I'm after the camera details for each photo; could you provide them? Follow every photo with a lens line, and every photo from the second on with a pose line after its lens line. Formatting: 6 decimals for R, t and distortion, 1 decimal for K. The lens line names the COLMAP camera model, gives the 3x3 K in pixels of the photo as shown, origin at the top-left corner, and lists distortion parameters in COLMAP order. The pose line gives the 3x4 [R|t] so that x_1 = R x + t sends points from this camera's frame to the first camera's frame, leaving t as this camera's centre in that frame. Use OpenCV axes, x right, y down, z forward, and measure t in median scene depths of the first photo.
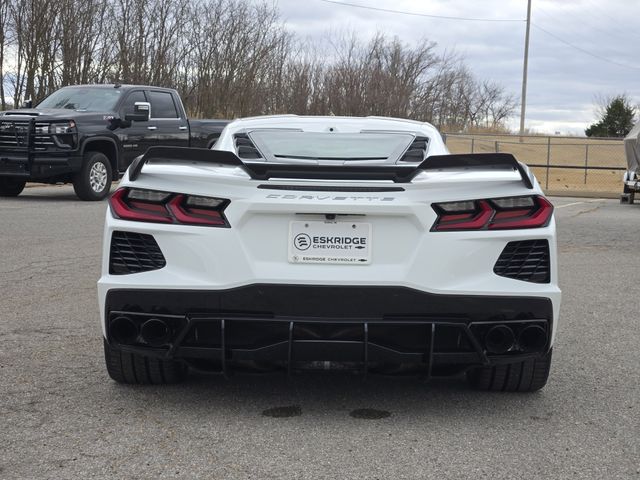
lens RADIAL K [[1137.3, 0, 320.0], [0, 1137.3, 240.0], [0, 0, 1]] dist [-0.023062, 0.126272]
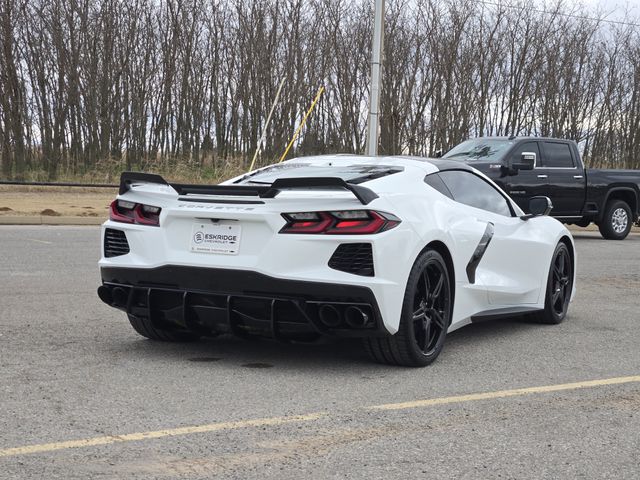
lens RADIAL K [[1137.3, 0, 320.0], [0, 1137.3, 240.0], [0, 0, 1]] dist [-0.023062, 0.126272]
pose [[0.896857, 0.031904, -0.441169, 0.743025], [-0.052524, 0.998020, -0.034603, 0.045456], [0.439192, 0.054206, 0.896757, -0.218462]]
